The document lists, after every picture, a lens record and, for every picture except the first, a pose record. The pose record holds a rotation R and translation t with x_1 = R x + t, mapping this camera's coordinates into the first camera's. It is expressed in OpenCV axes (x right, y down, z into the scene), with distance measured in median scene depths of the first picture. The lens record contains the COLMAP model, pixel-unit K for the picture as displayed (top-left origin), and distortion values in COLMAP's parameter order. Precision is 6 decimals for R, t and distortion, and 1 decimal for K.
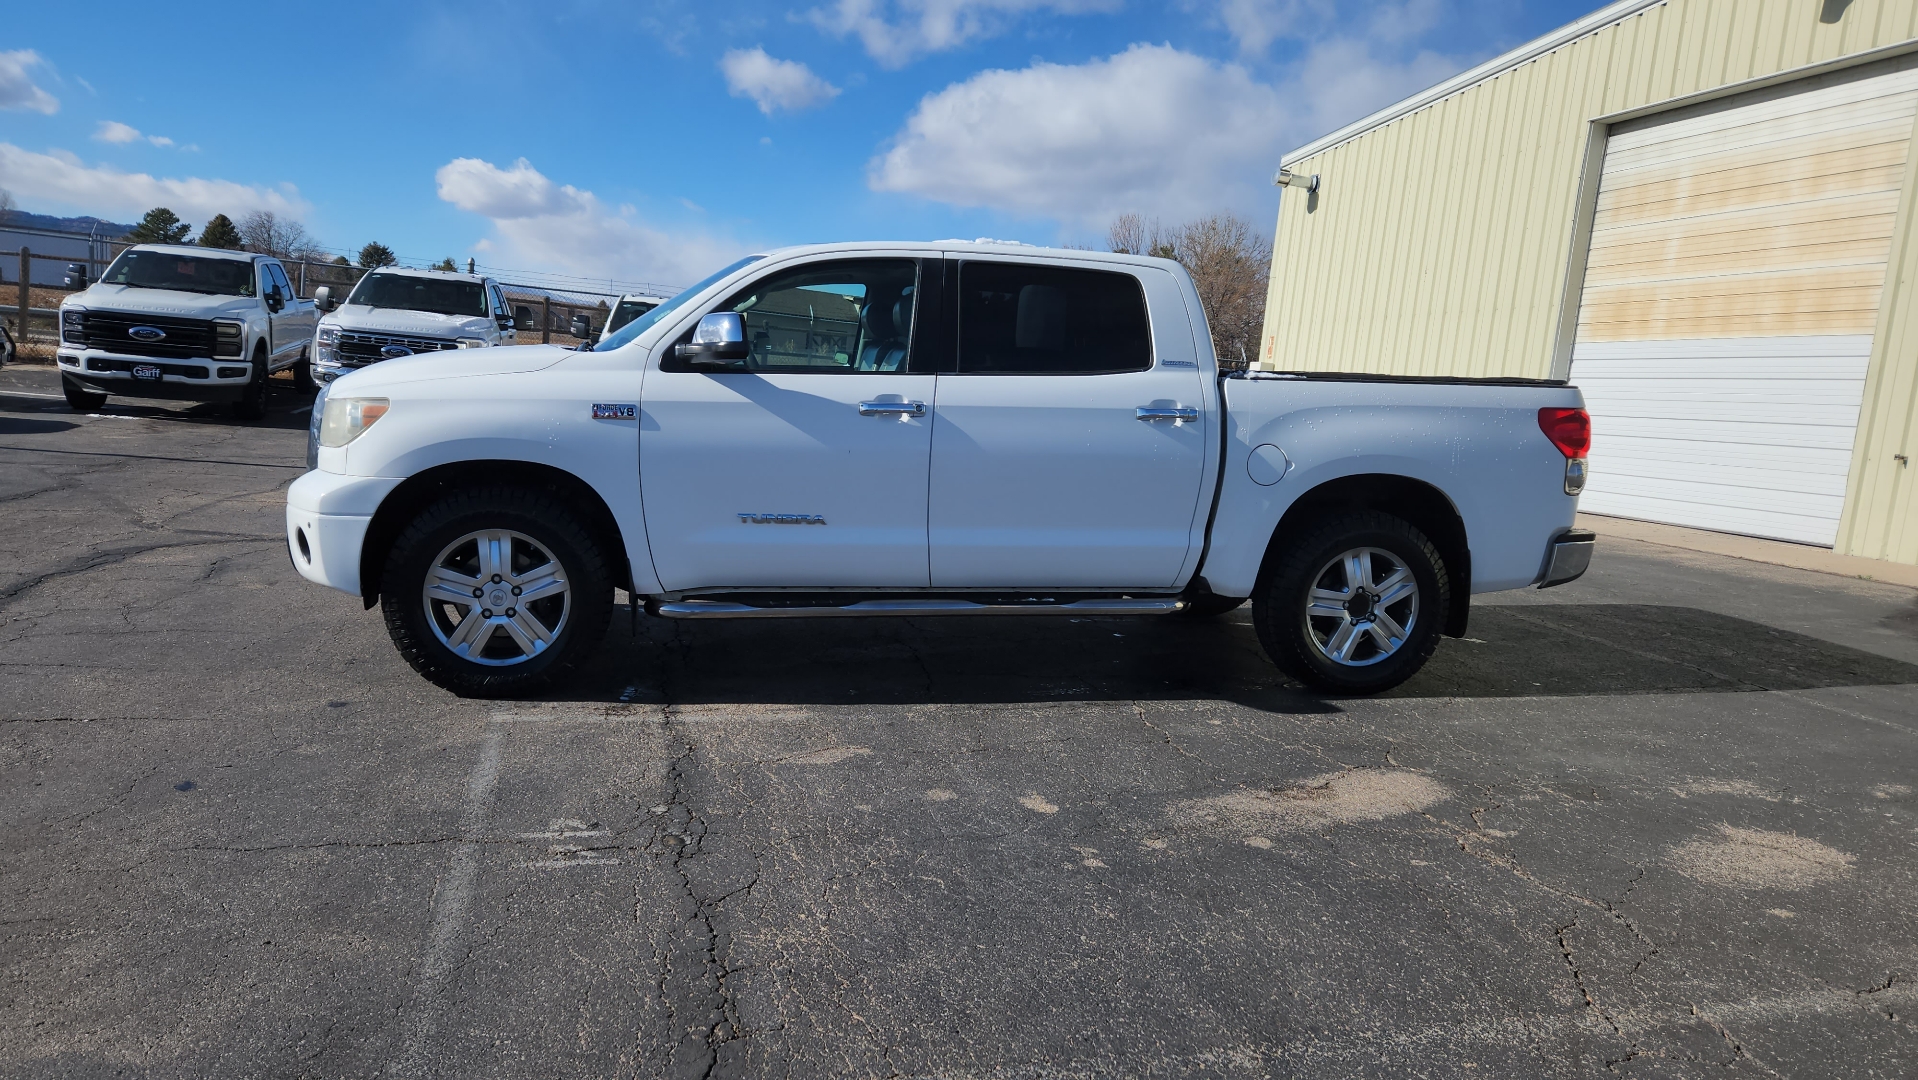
lens RADIAL K [[1278.1, 0, 929.7], [0, 1278.1, 562.6], [0, 0, 1]] dist [0.071882, -0.054040]
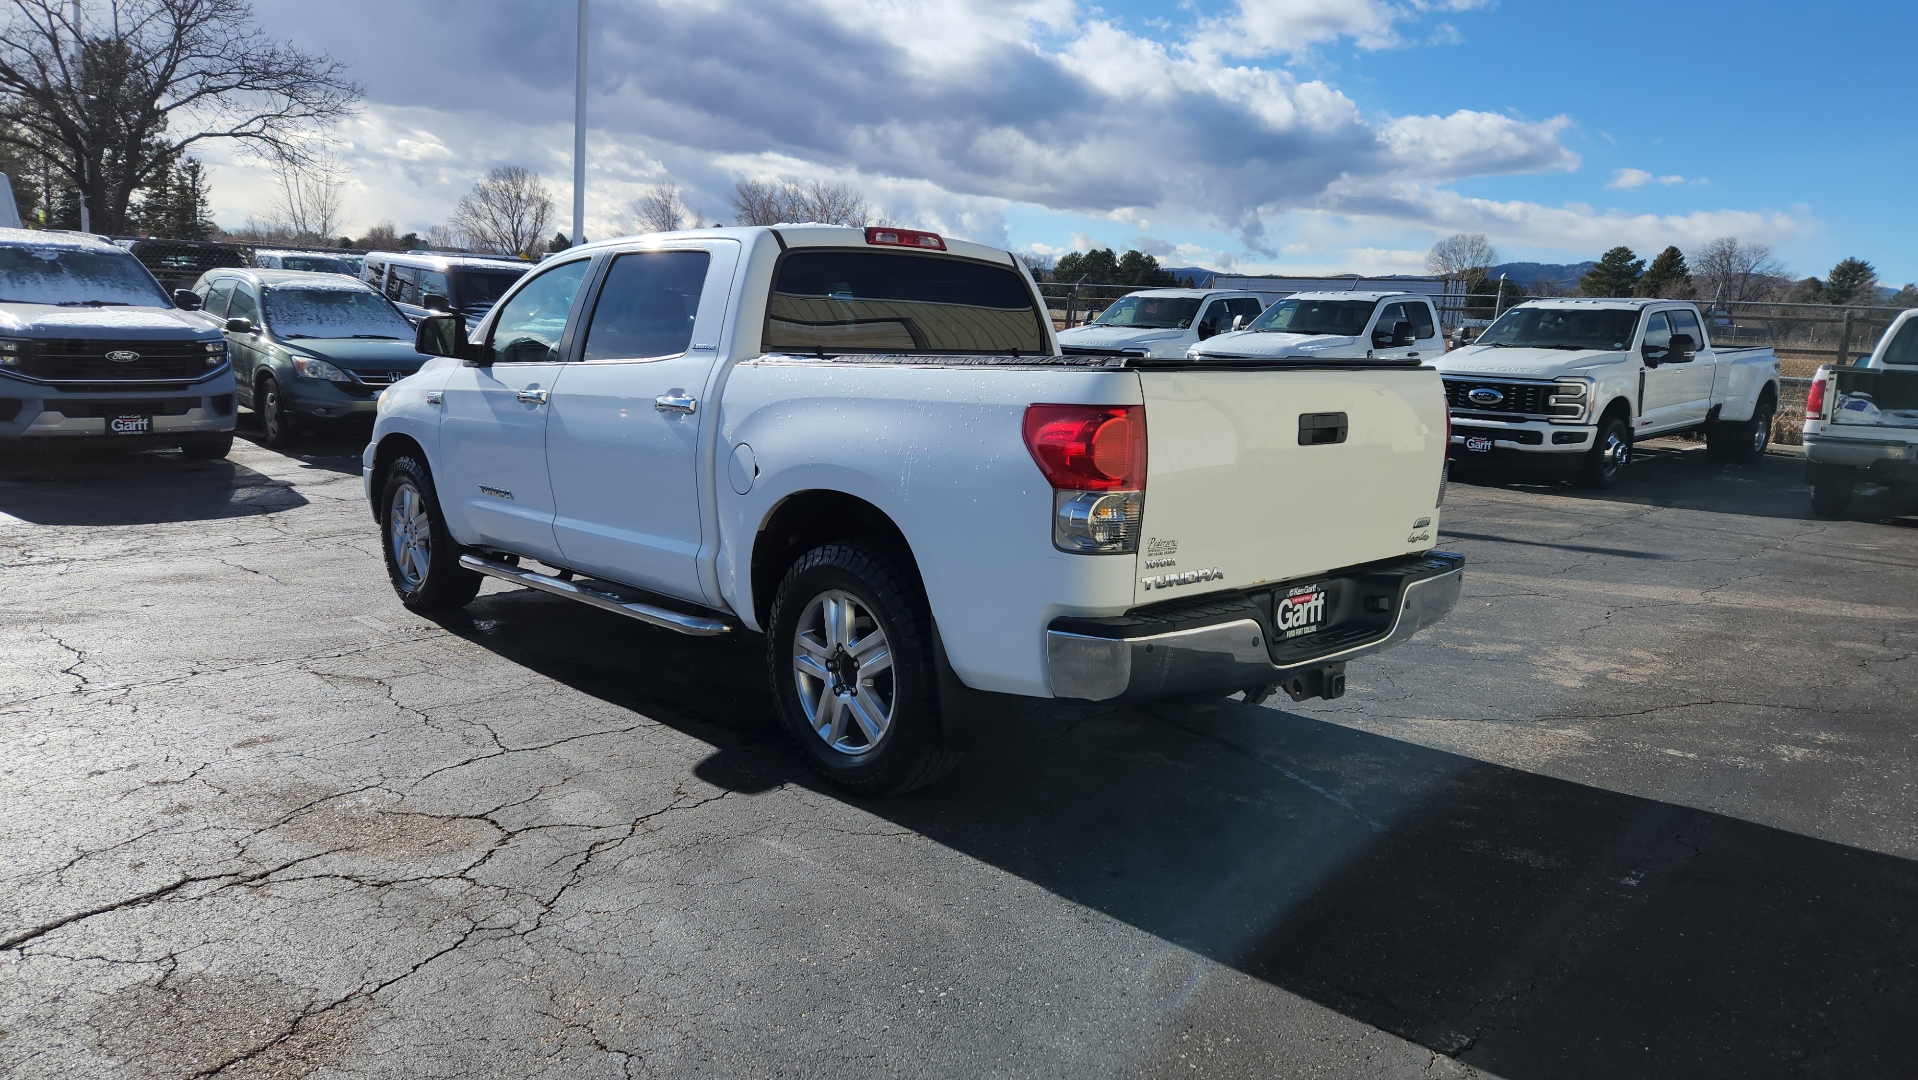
lens RADIAL K [[1283.8, 0, 923.6], [0, 1283.8, 542.2], [0, 0, 1]] dist [0.081439, -0.065499]
pose [[0.514876, 0.093171, -0.852187, 0.975227], [-0.128851, 0.991194, 0.030519, -0.066775], [0.847526, 0.094091, 0.522347, 0.651609]]
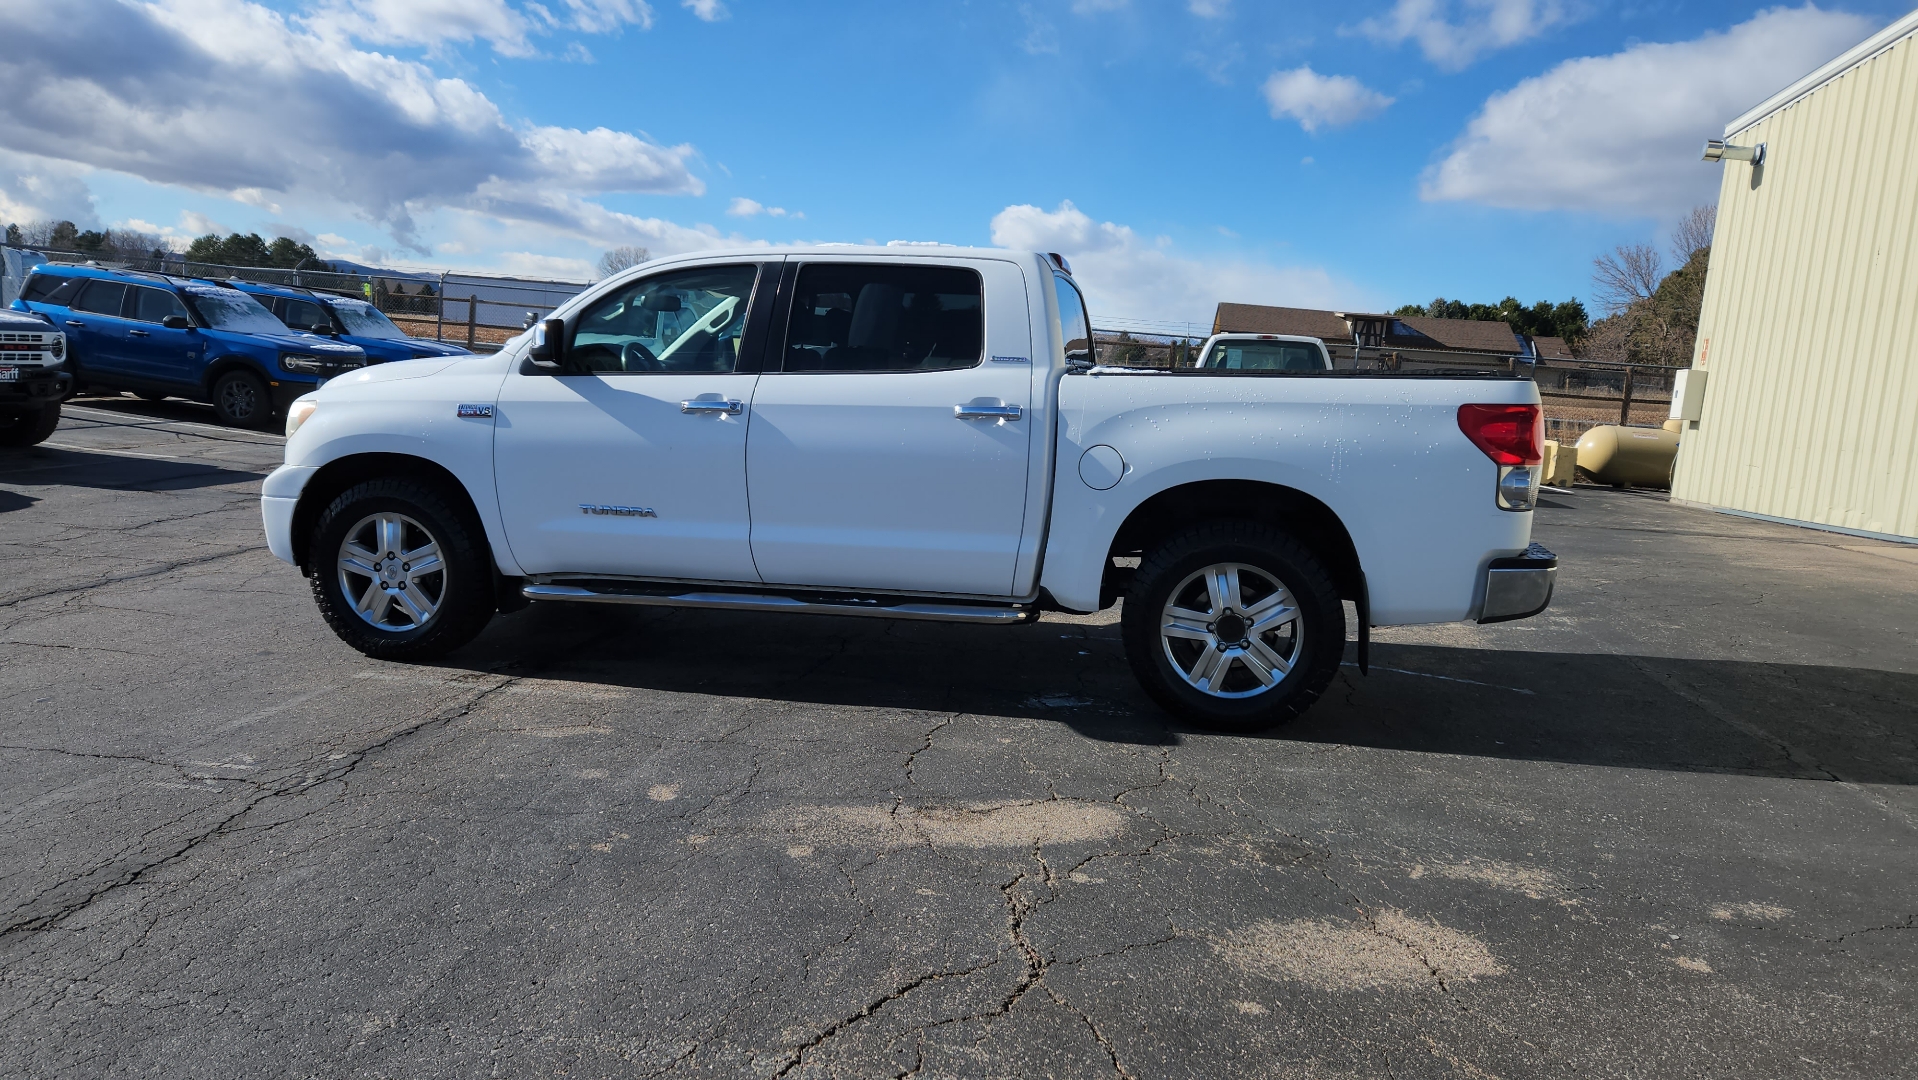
lens RADIAL K [[1282.6, 0, 918.5], [0, 1282.6, 535.0], [0, 0, 1]] dist [0.077351, -0.063061]
pose [[0.915920, 0.031544, -0.400119, 0.491150], [-0.048468, 0.998304, -0.032247, 0.007700], [0.398423, 0.048929, 0.915896, 0.106054]]
